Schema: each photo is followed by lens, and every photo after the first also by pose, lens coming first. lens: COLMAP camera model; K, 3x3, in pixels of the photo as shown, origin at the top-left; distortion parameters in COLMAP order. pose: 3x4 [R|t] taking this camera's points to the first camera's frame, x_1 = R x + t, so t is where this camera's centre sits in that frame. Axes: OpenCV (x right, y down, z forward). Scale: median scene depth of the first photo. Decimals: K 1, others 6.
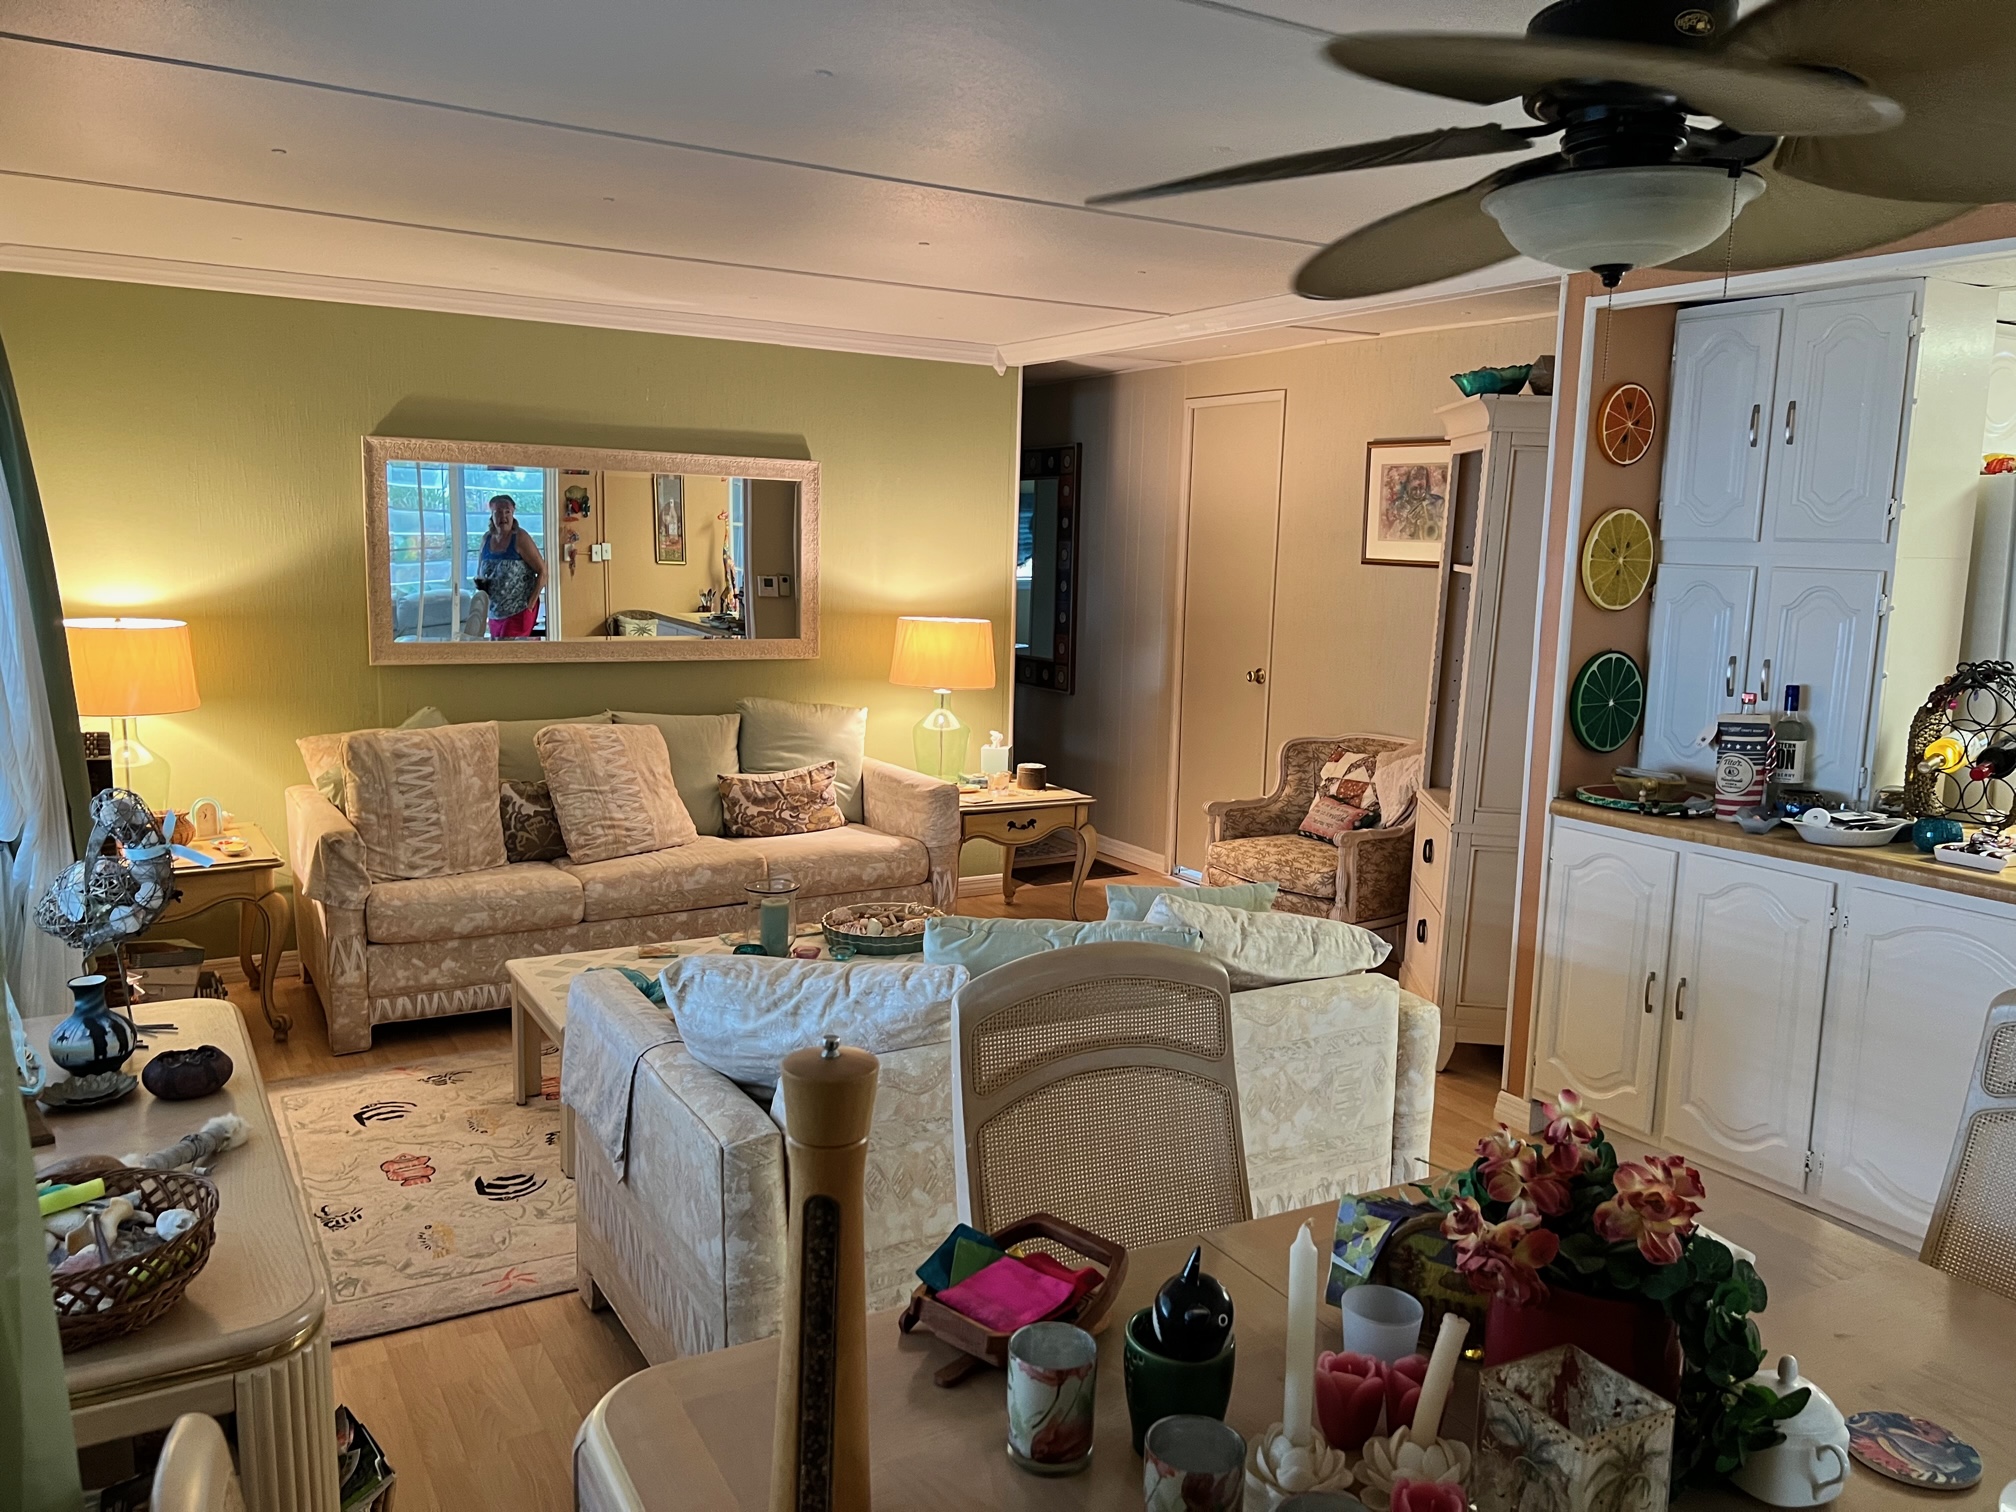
lens RADIAL K [[1519.1, 0, 1005.2], [0, 1519.1, 767.9], [0, 0, 1]] dist [0.014523, 0.001849]
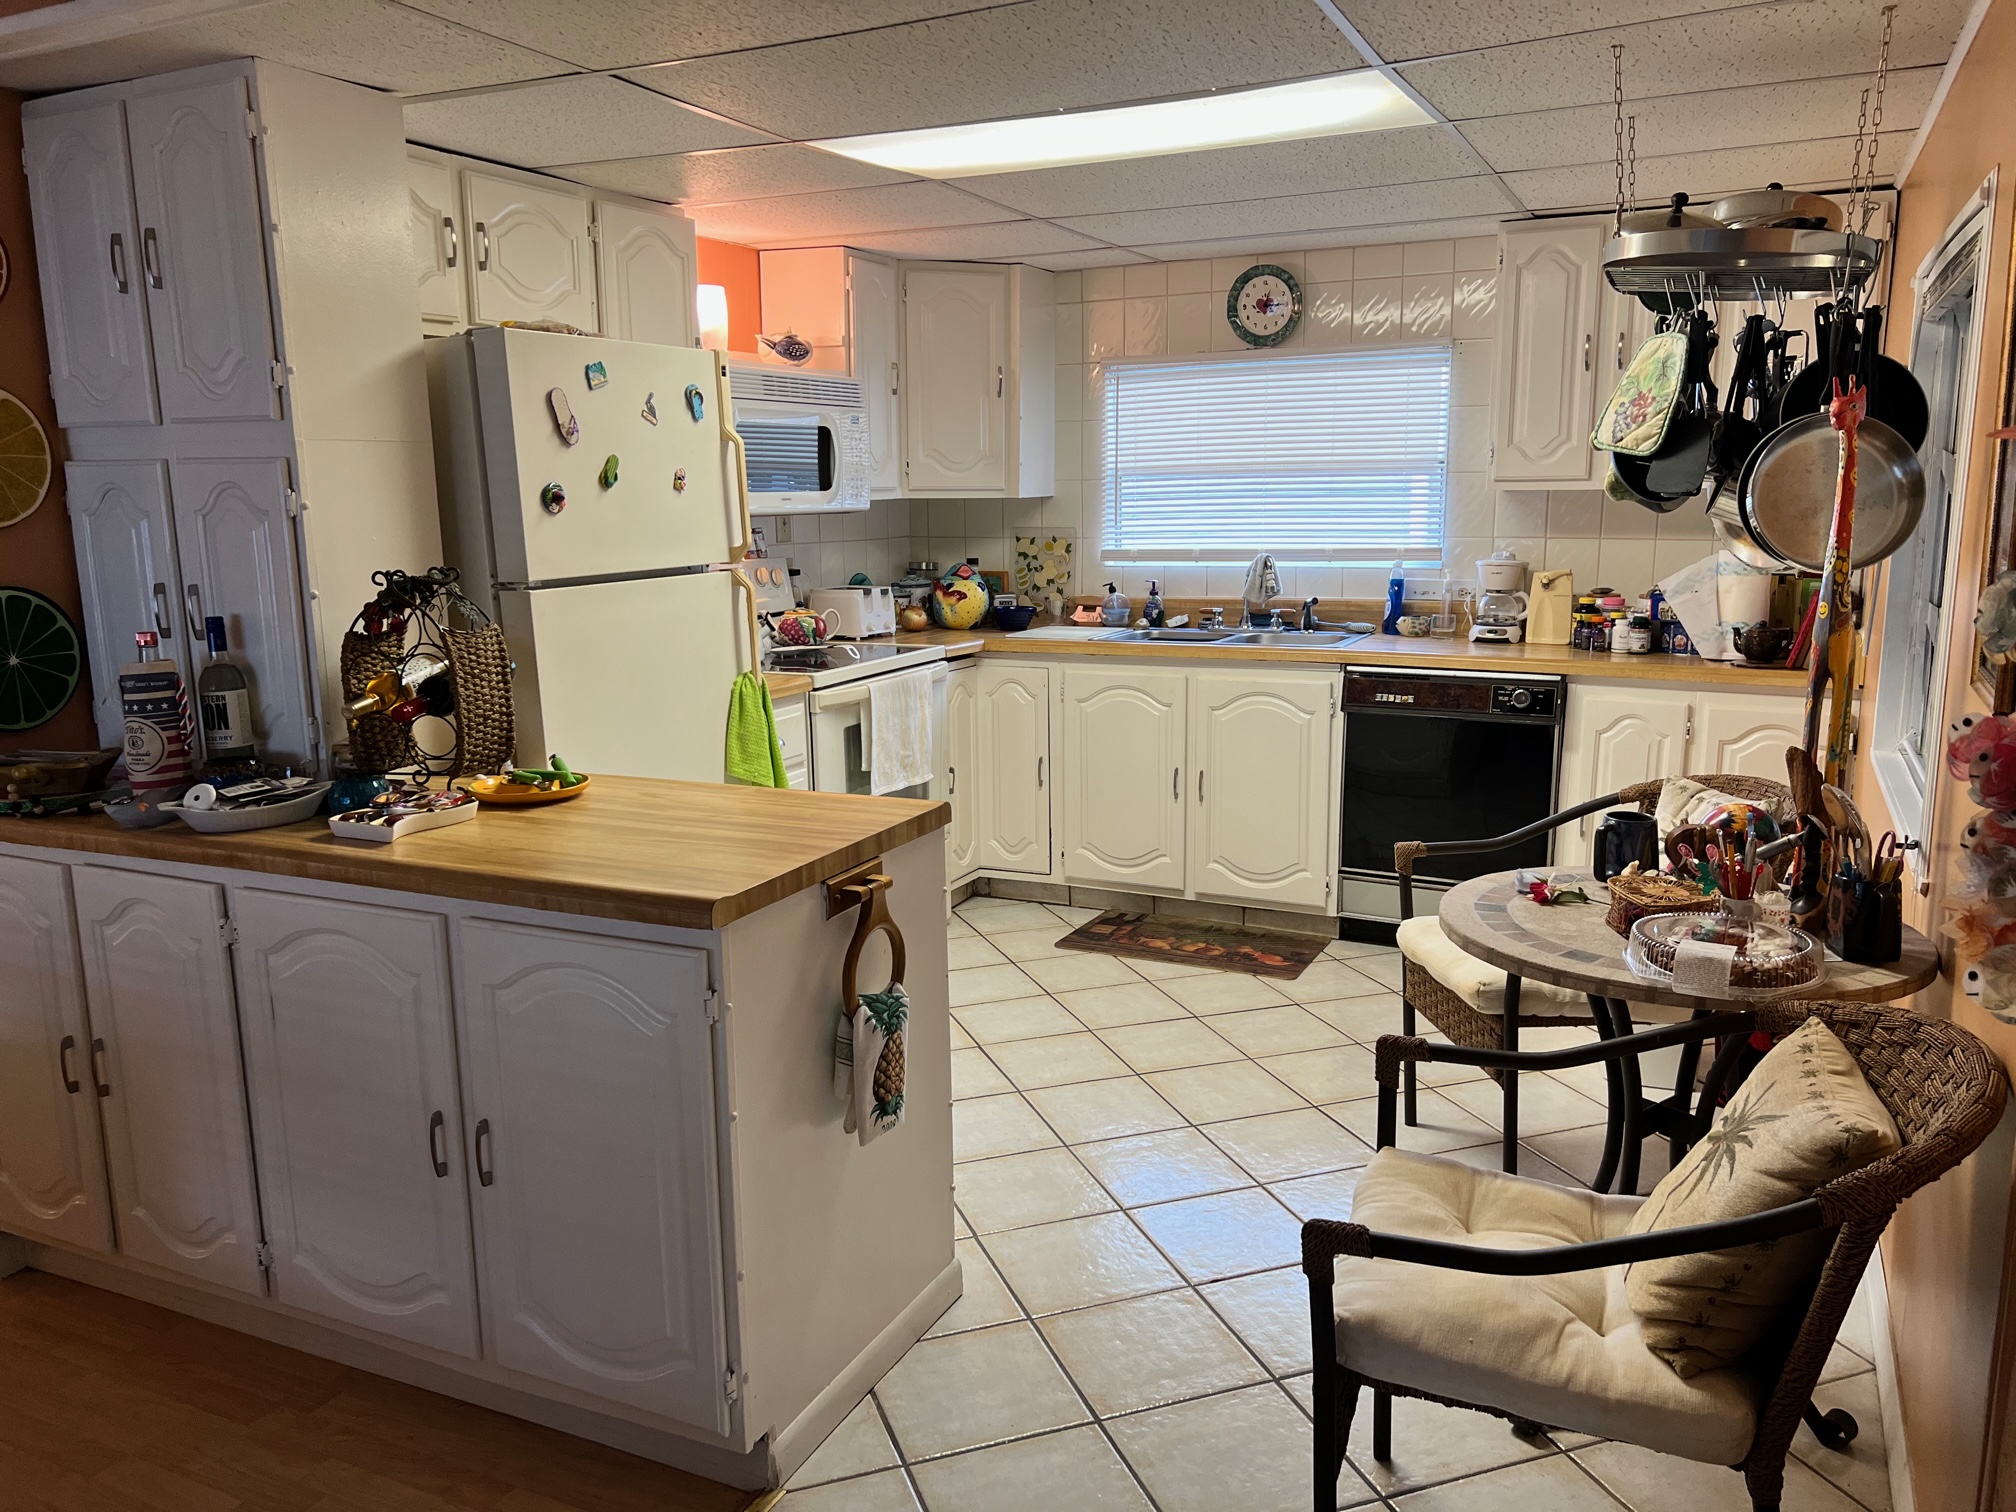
lens RADIAL K [[1519.1, 0, 1012.6], [0, 1519.1, 757.9], [0, 0, 1]] dist [0.014523, 0.001849]
pose [[0.827975, -0.133397, 0.544668, 0.425593], [0.117242, 0.991007, 0.064487, 0.011673], [-0.548372, 0.010465, 0.836169, 0.166199]]
